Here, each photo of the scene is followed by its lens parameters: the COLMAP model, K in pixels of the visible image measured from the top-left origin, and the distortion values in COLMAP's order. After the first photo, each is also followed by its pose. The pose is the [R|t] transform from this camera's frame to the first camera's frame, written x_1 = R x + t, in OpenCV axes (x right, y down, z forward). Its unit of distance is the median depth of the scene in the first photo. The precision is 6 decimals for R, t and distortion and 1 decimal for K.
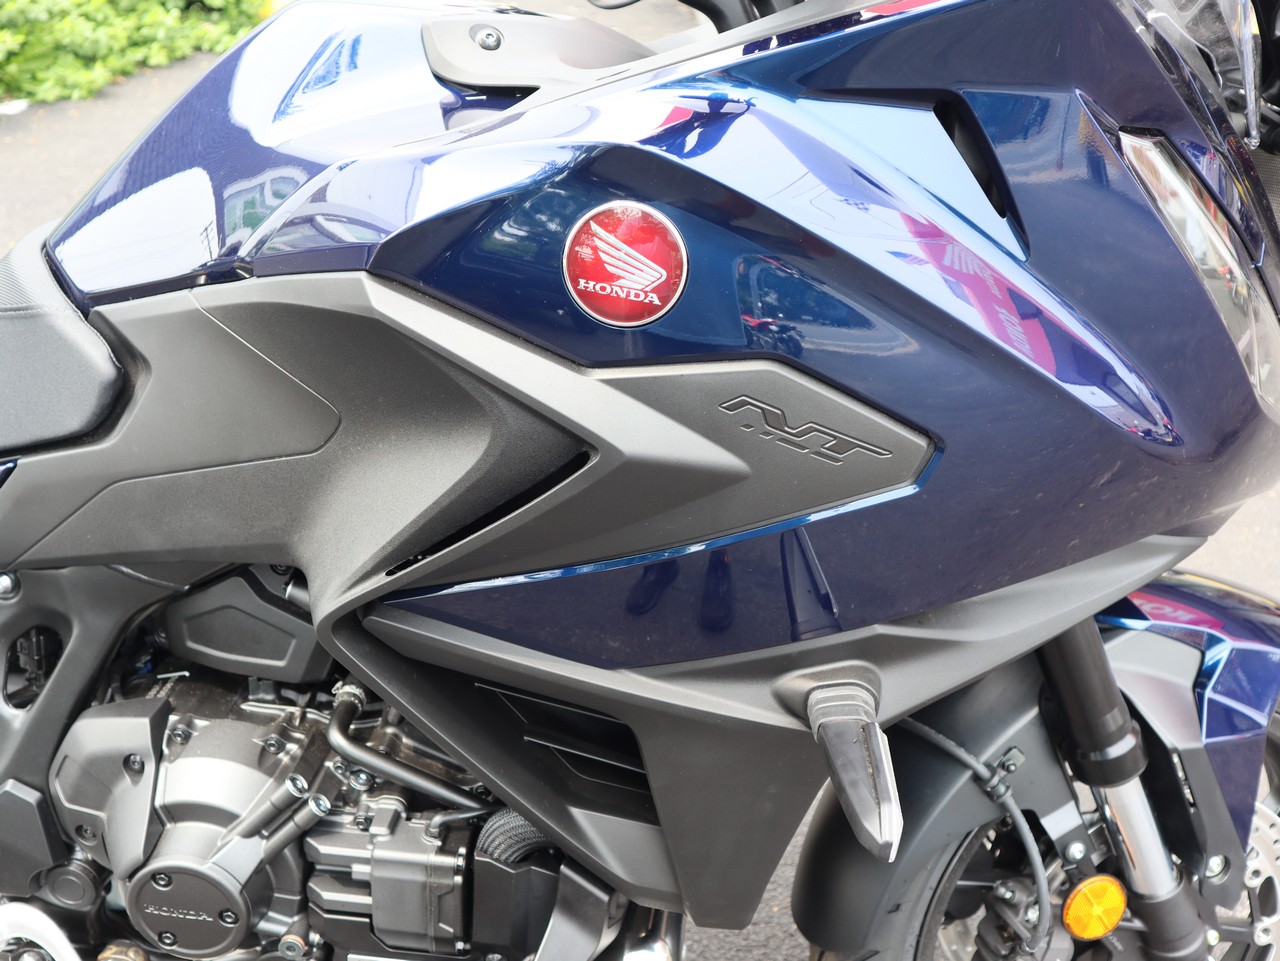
lens RADIAL K [[1186.7, 0, 647.6], [0, 1186.7, 486.3], [0, 0, 1]] dist [-0.031693, 0.000000]
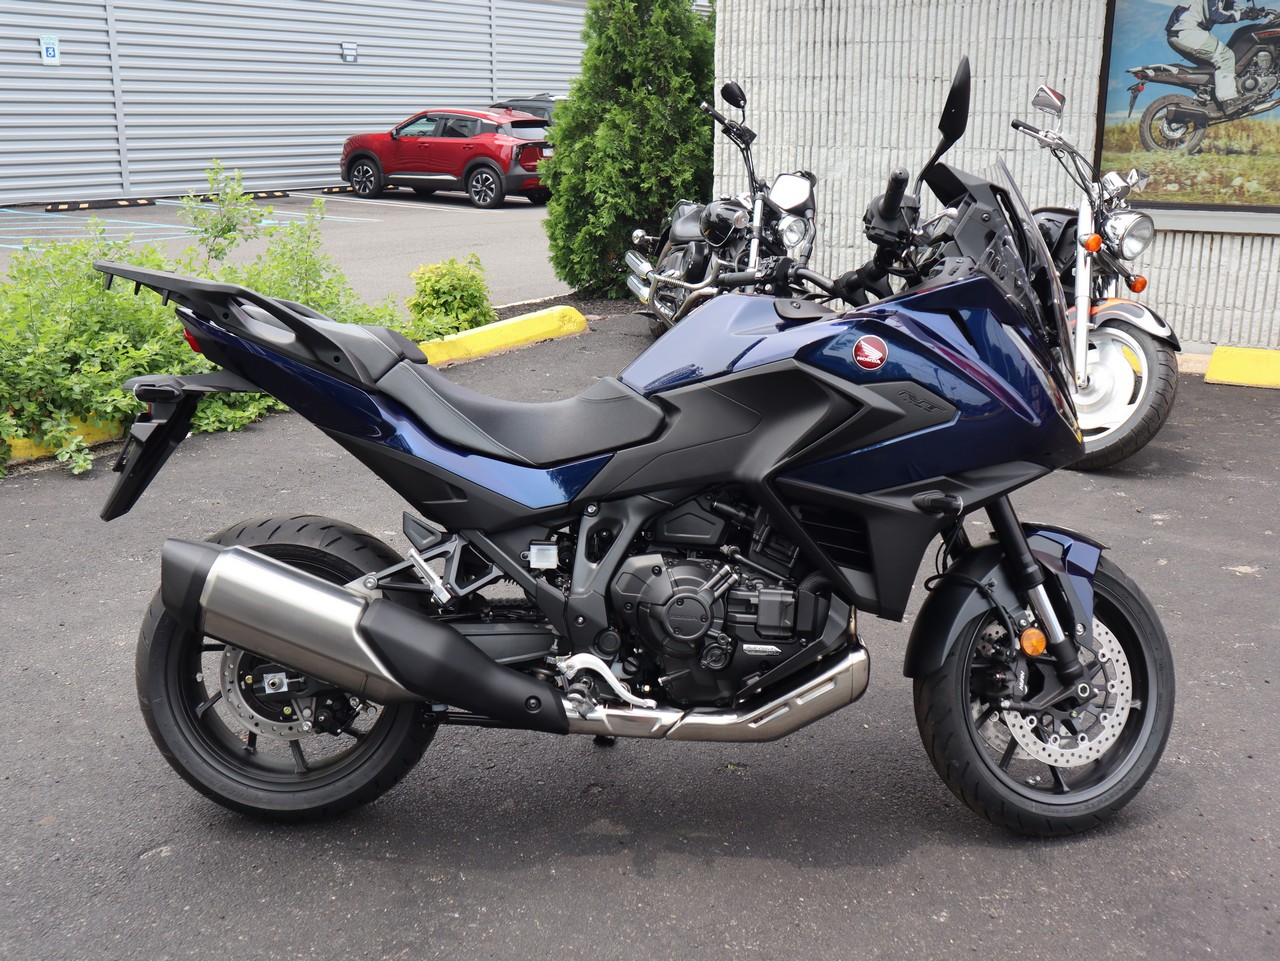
lens RADIAL K [[1345.6, 0, 670.0], [0, 1345.6, 504.9], [0, 0, 1]] dist [-0.030136, 0.000000]
pose [[0.994755, -0.006320, 0.102091, -0.440947], [0.038772, 0.946905, -0.319168, 0.645412], [-0.094653, 0.321452, 0.942183, -1.111549]]
